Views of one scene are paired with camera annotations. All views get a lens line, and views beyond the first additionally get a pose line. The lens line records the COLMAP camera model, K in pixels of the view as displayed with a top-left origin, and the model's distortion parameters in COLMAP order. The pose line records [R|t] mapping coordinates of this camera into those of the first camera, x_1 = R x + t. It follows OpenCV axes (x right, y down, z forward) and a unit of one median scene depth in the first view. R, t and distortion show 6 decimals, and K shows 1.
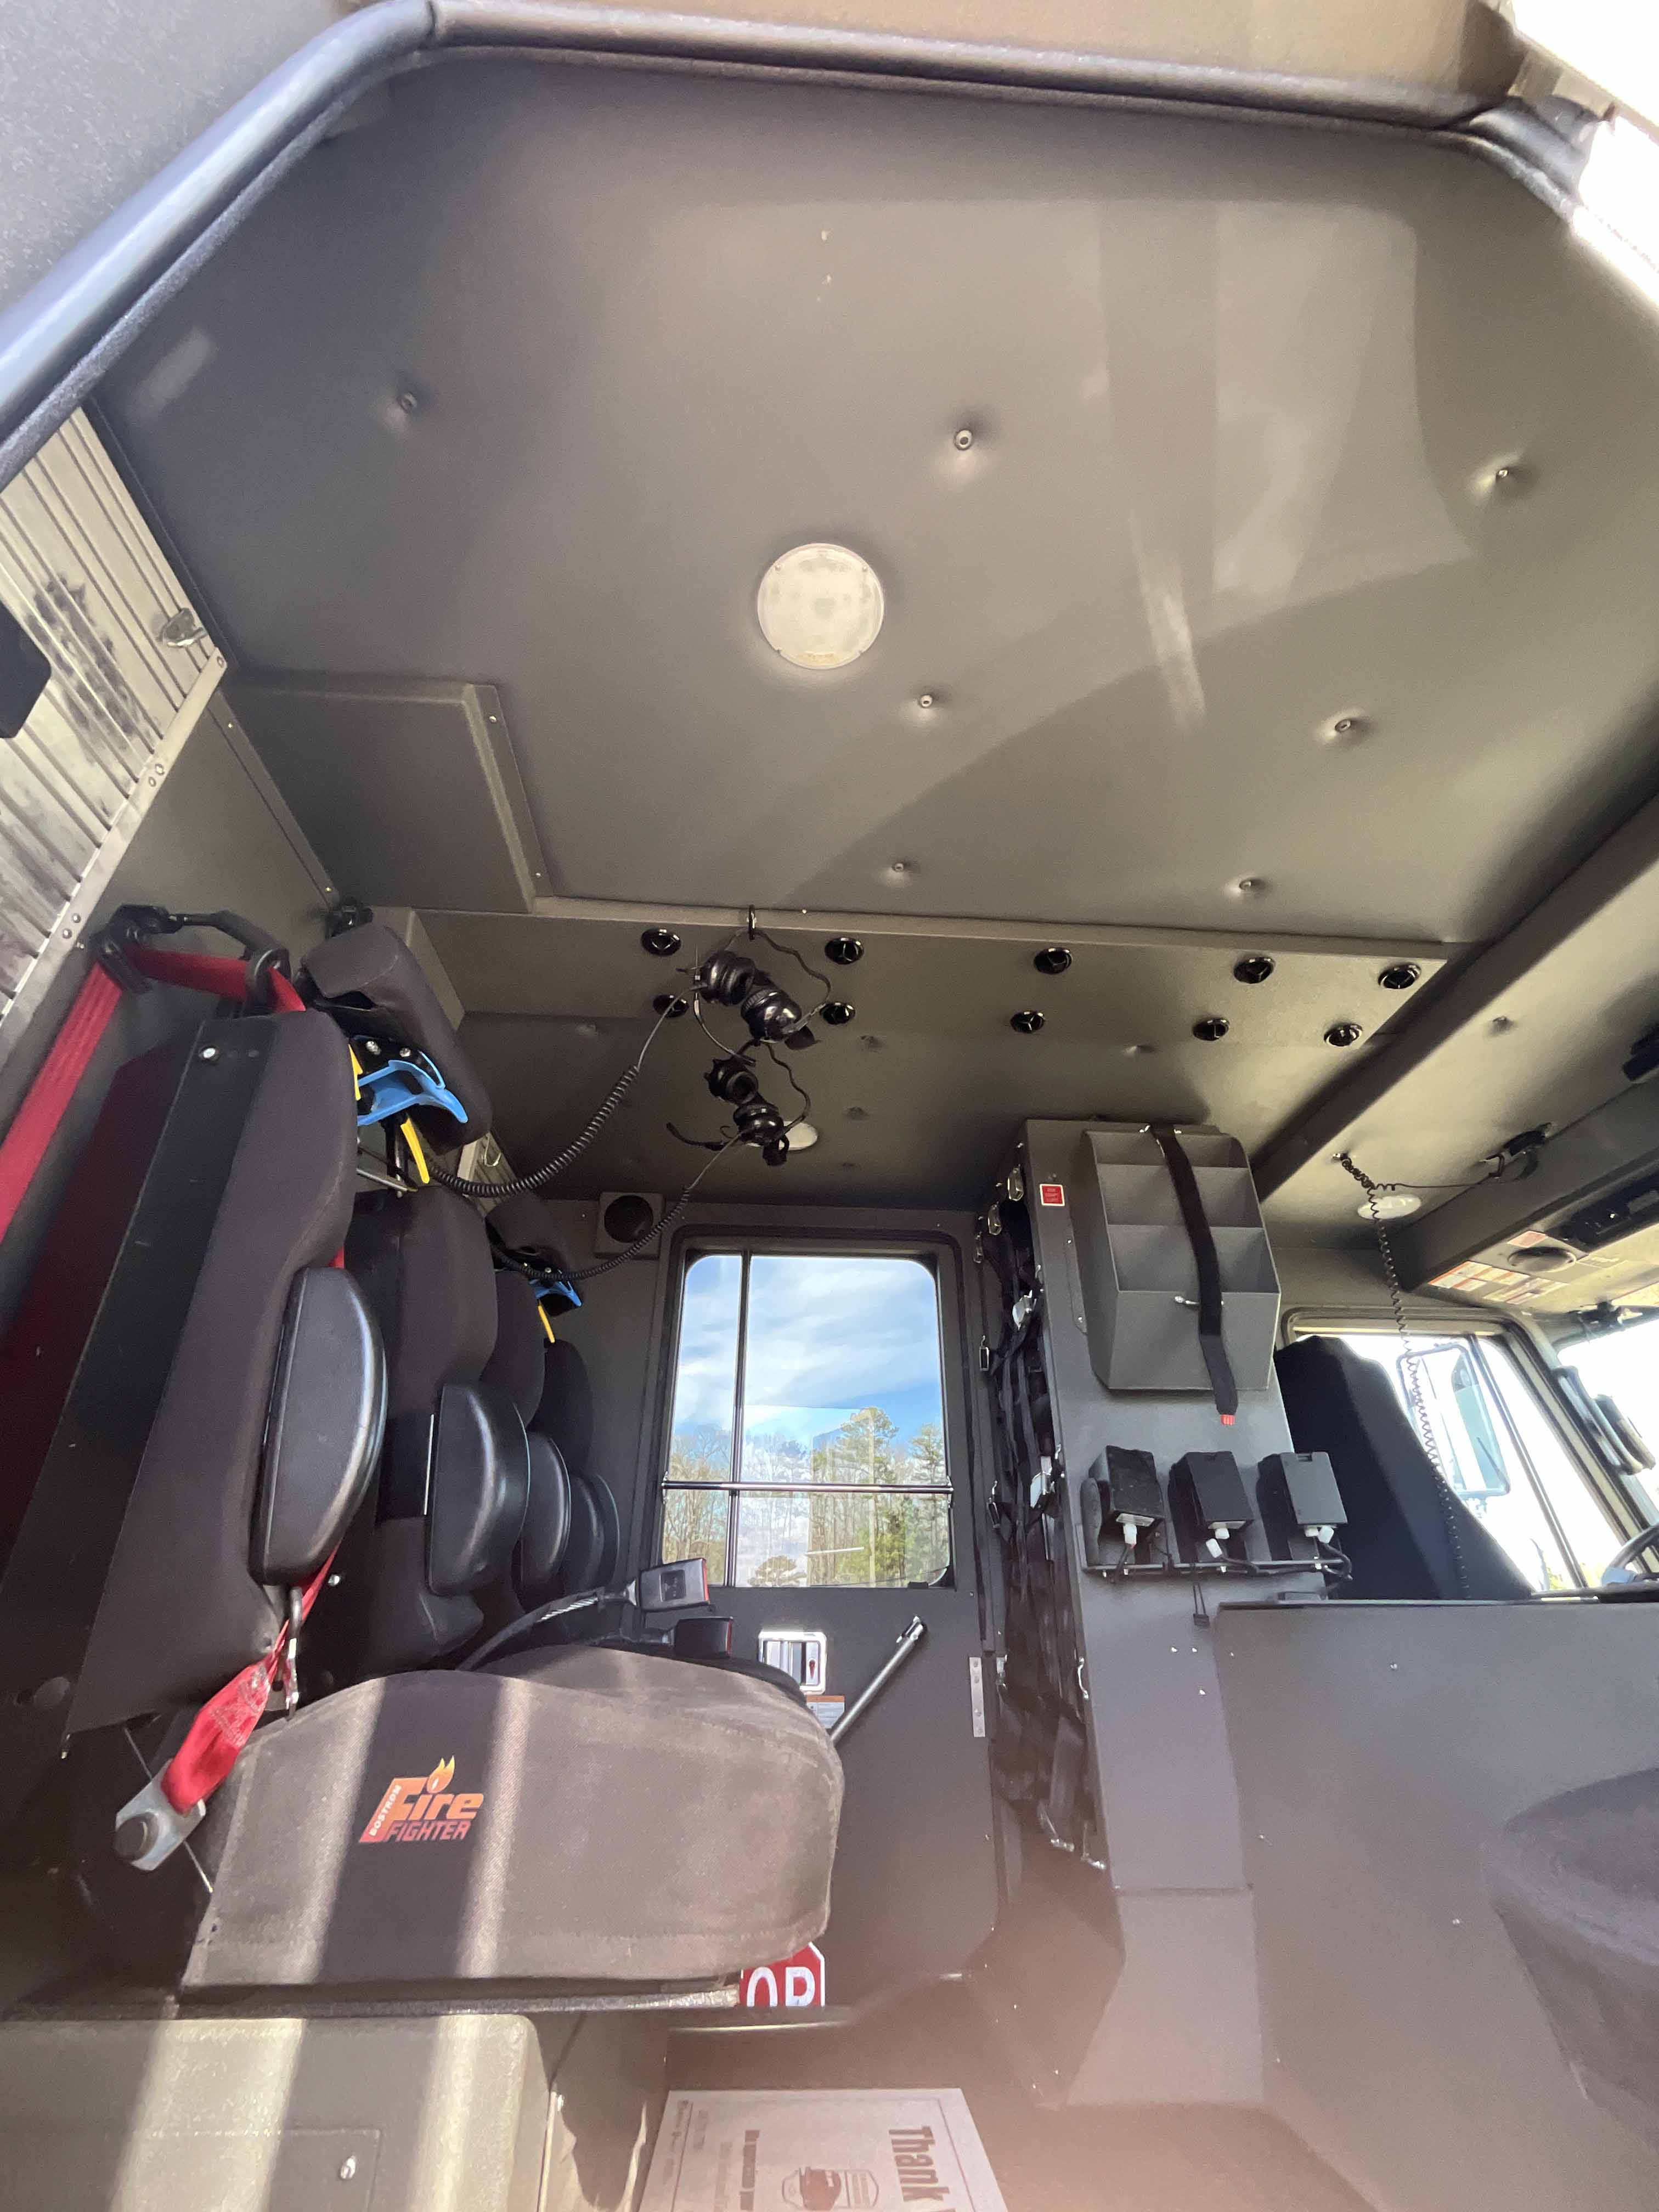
lens RADIAL K [[1010.3, 0, 832.5], [0, 1010.3, 1057.5], [0, 0, 1]] dist [0.000335, 0.000103]
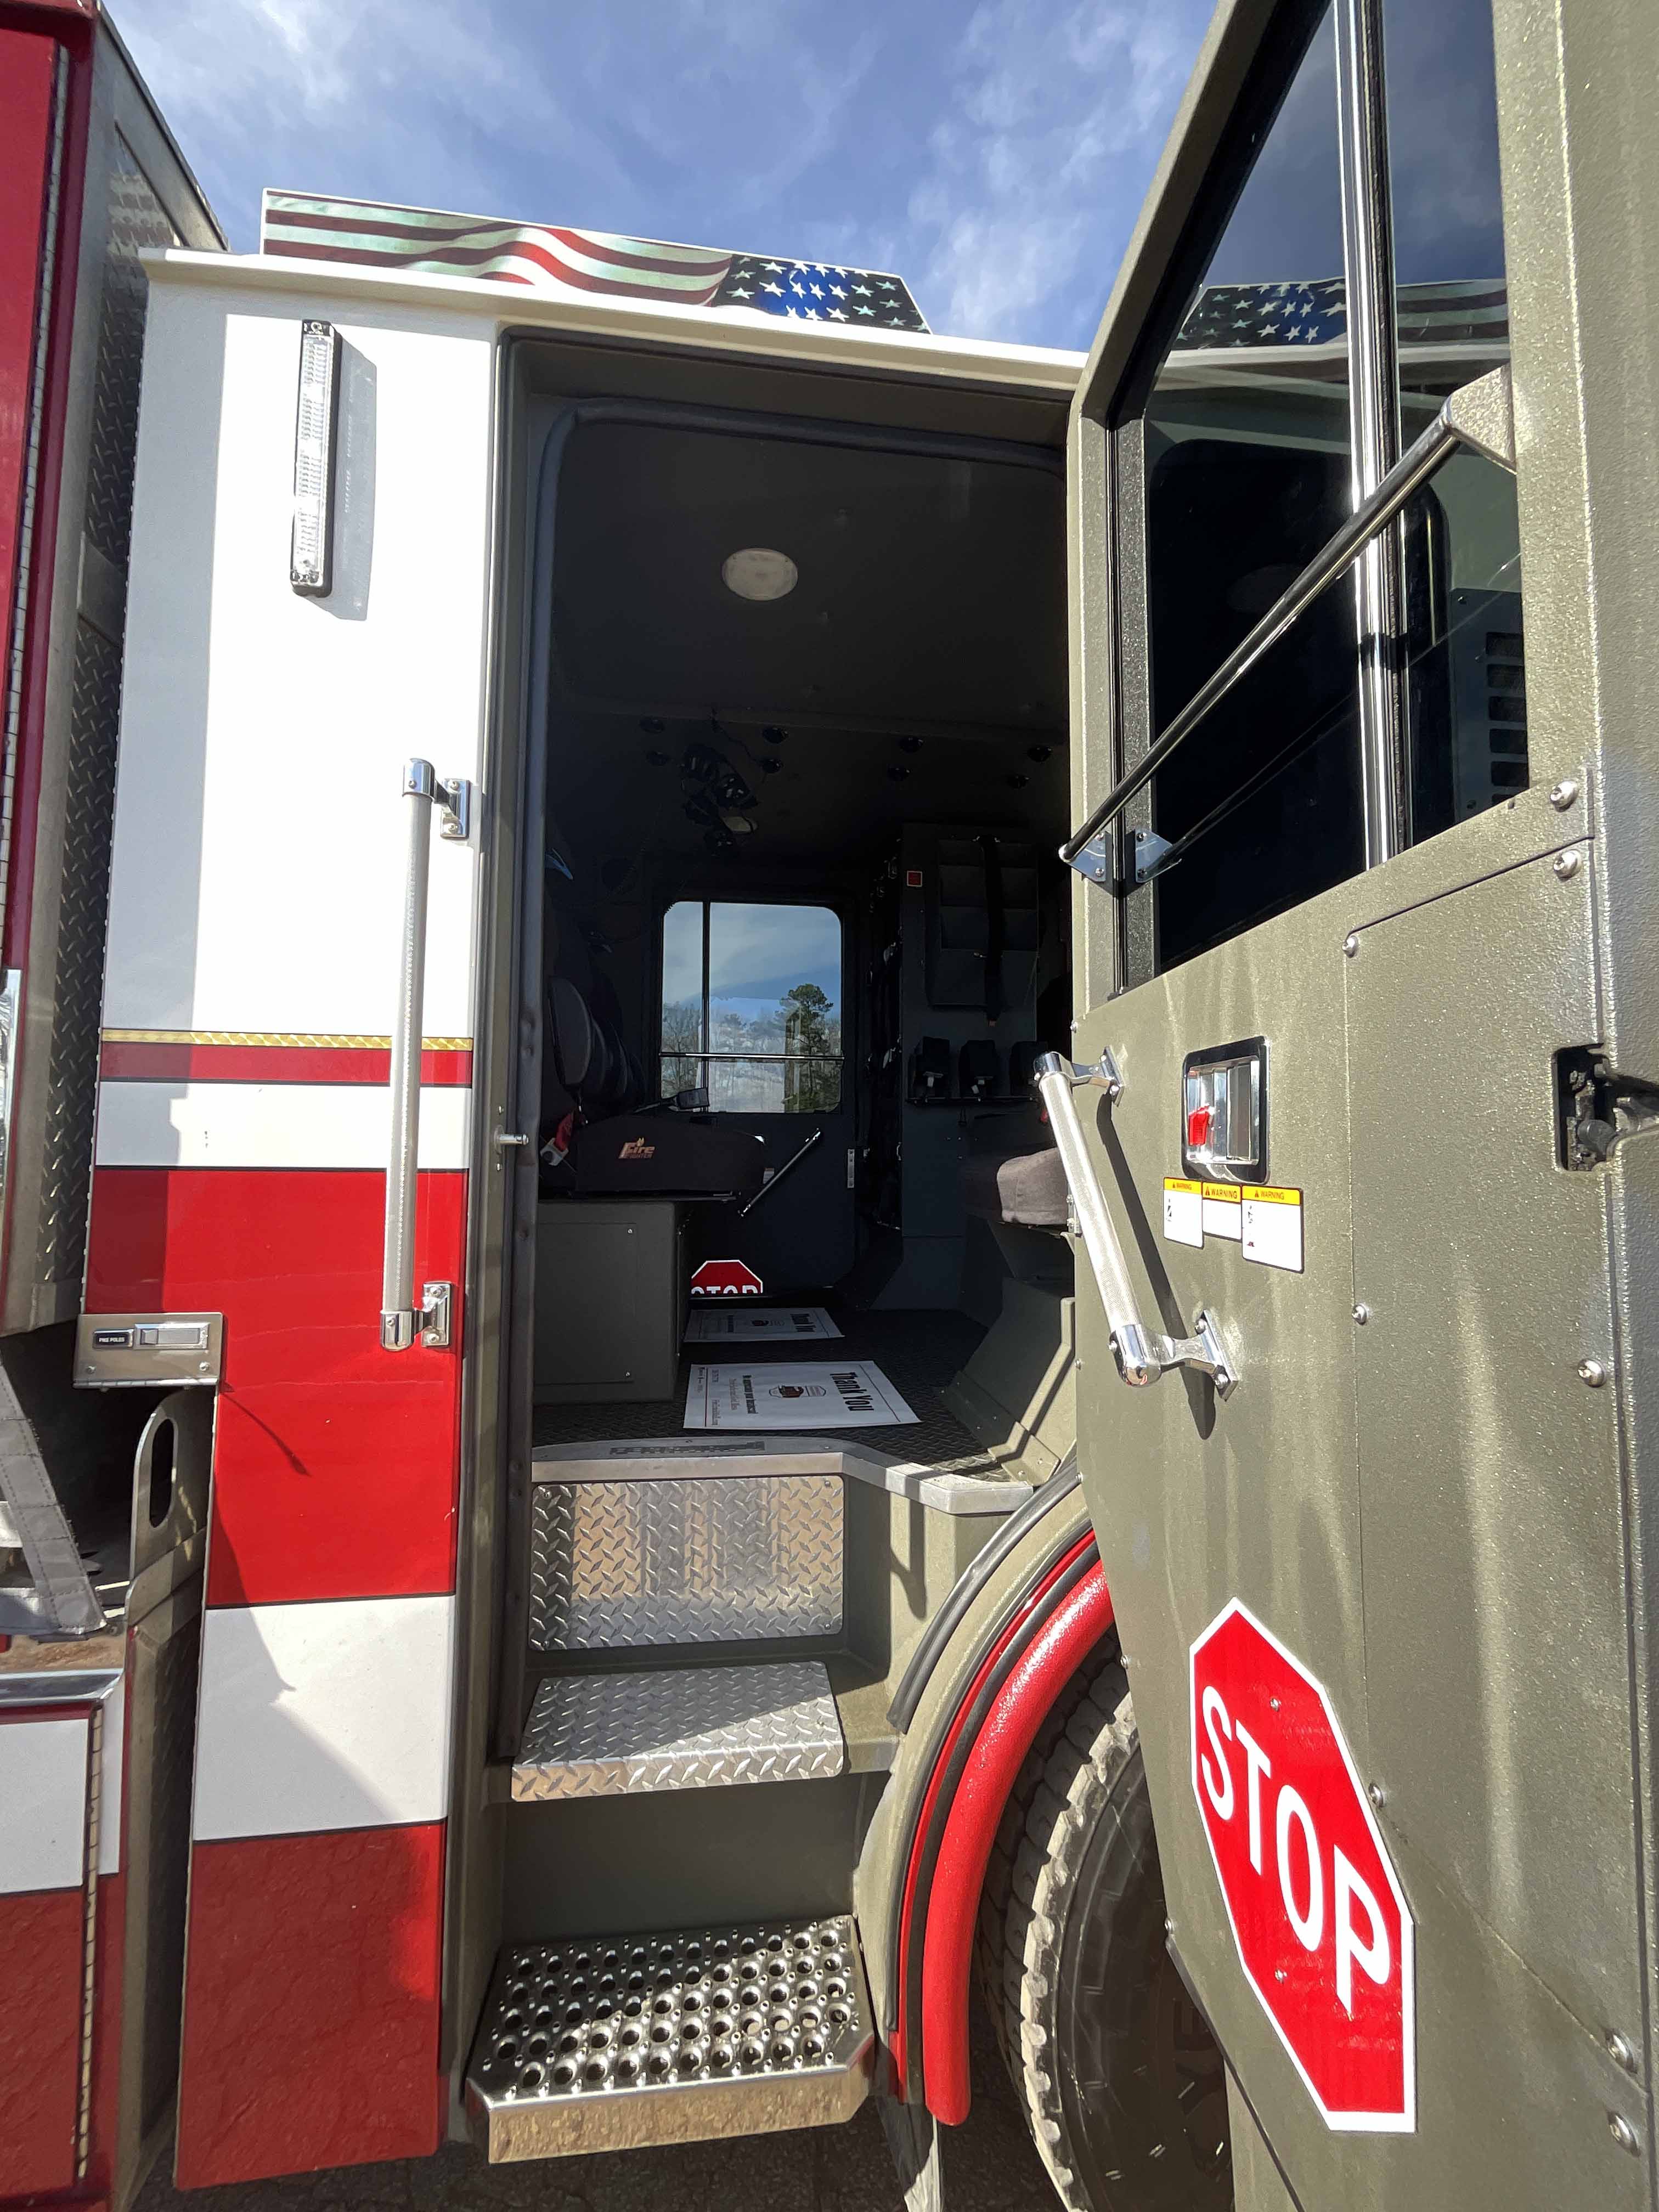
lens RADIAL K [[888.3, 0, 827.4], [0, 888.3, 1095.7], [0, 0, 1]] dist [0.000624, 0.000074]
pose [[0.997919, 0.003963, 0.064354, 0.005036], [-0.031381, 0.901762, 0.431092, -0.177067], [-0.056323, -0.432215, 0.900010, -0.408995]]
